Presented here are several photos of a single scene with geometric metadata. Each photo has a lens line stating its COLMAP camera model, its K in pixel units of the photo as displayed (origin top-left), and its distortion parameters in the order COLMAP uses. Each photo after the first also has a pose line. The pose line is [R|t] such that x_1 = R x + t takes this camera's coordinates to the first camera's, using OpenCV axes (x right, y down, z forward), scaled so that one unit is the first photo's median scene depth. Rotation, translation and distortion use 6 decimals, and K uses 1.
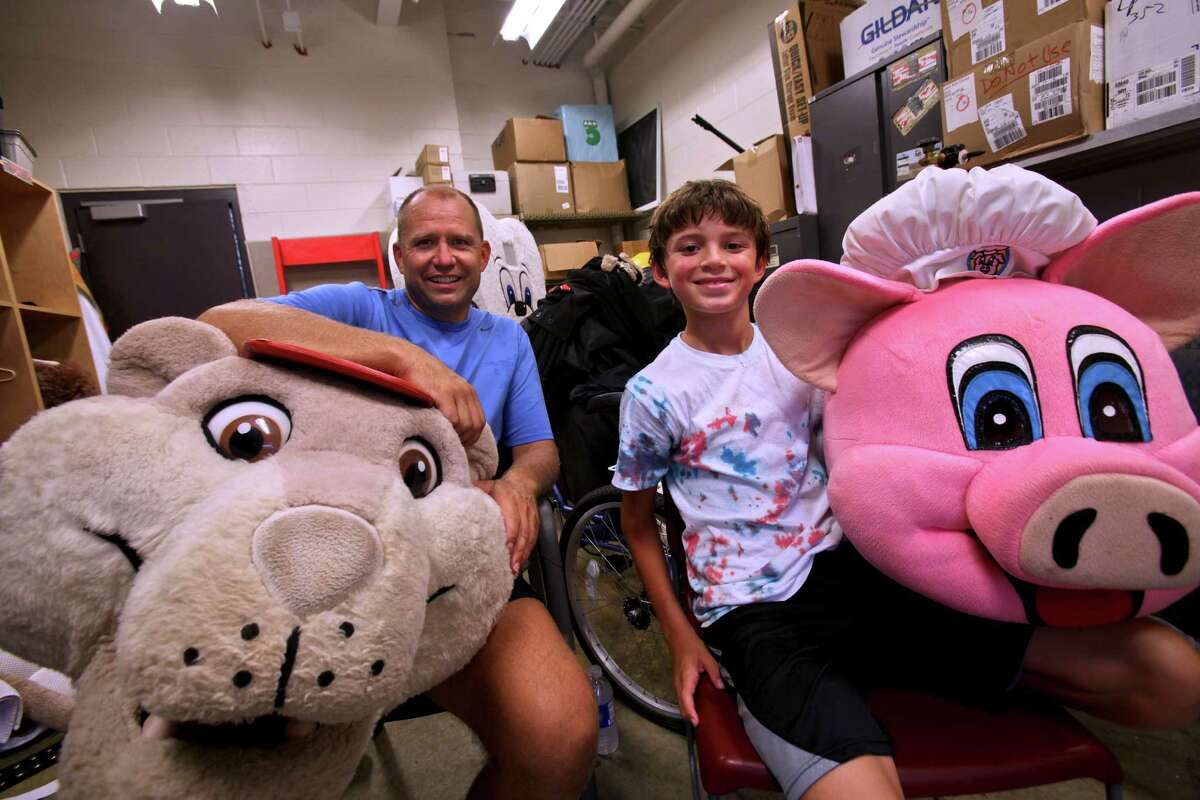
lens RADIAL K [[560.9, 0, 600.0], [0, 560.9, 400.0], [0, 0, 1]] dist [-0.061325, 0.023655]
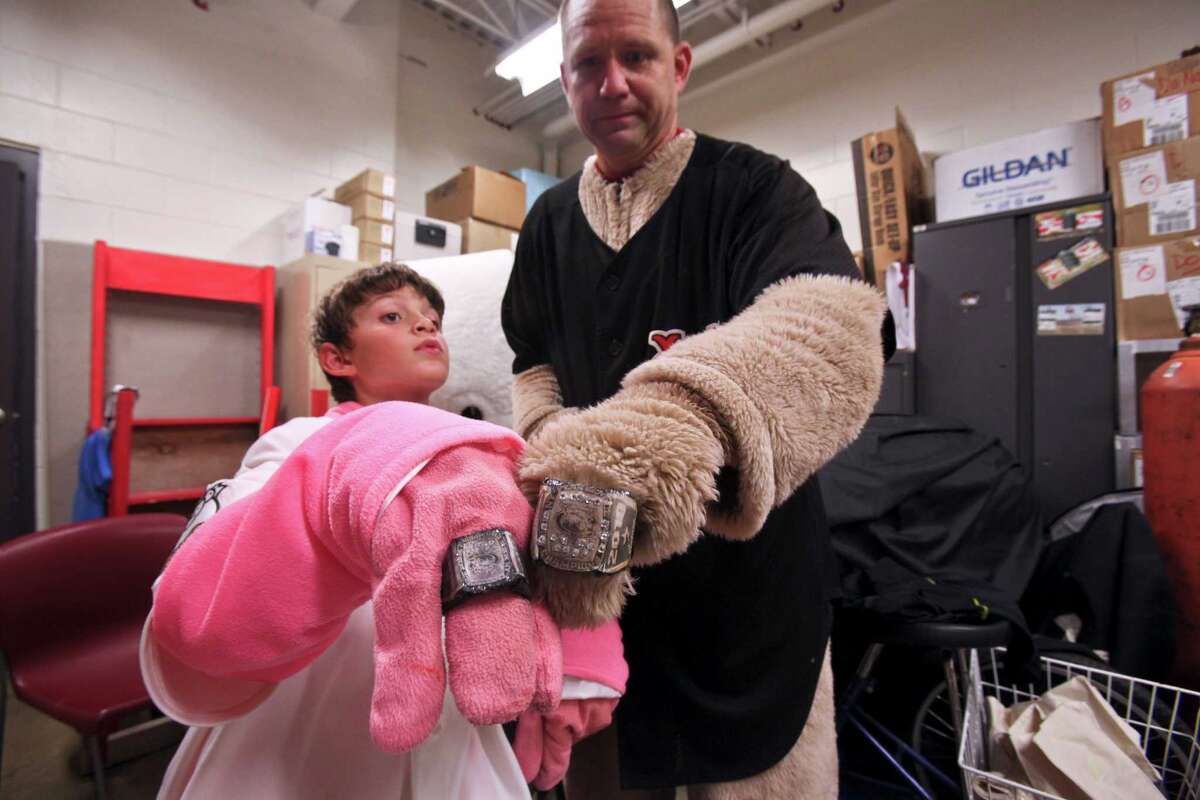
lens RADIAL K [[555.9, 0, 600.0], [0, 555.9, 400.0], [0, 0, 1]] dist [-0.082295, 0.028142]
pose [[0.931110, 0.120518, 0.344251, -0.362225], [-0.065583, 0.983770, -0.167022, -0.081327], [-0.358793, 0.132939, 0.923902, 0.386518]]
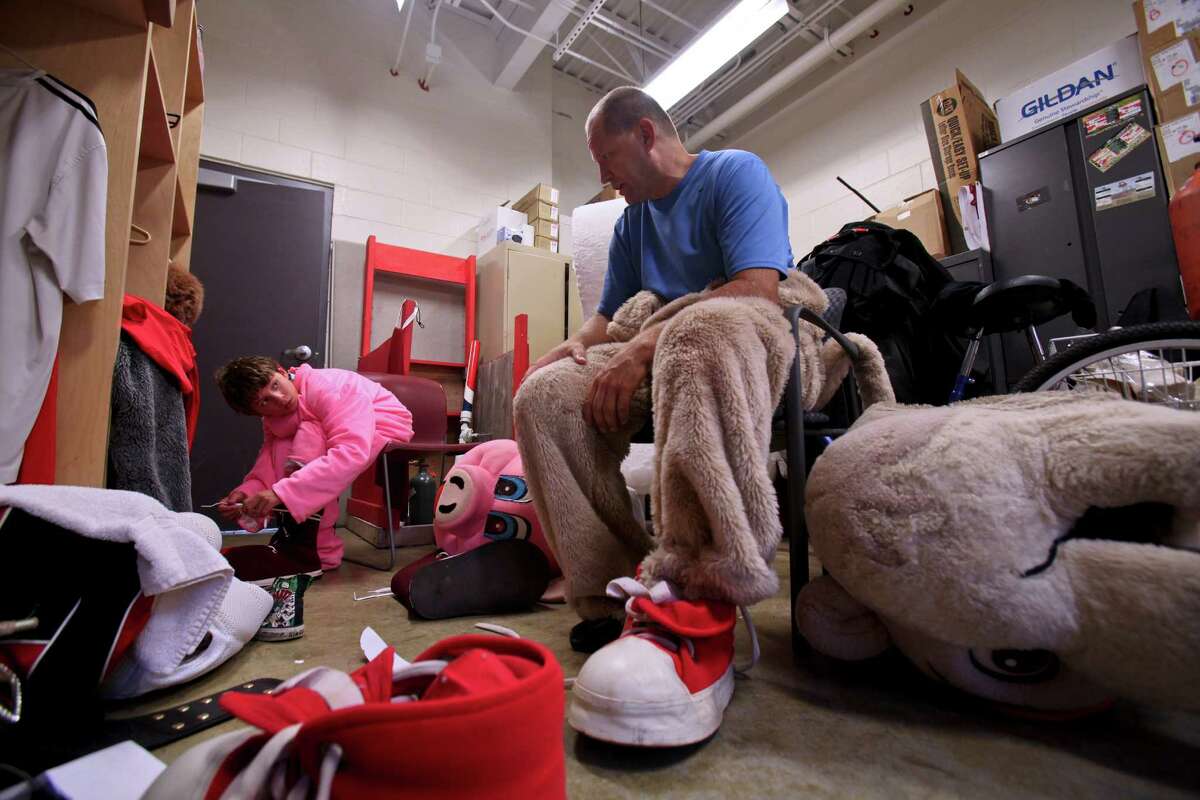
lens RADIAL K [[560.9, 0, 600.0], [0, 560.9, 400.0], [0, 0, 1]] dist [-0.061325, 0.023655]
pose [[0.986071, 0.115300, 0.119874, -0.429471], [-0.078342, 0.957740, -0.276761, 0.277166], [-0.146718, 0.263515, 0.953433, 0.191146]]
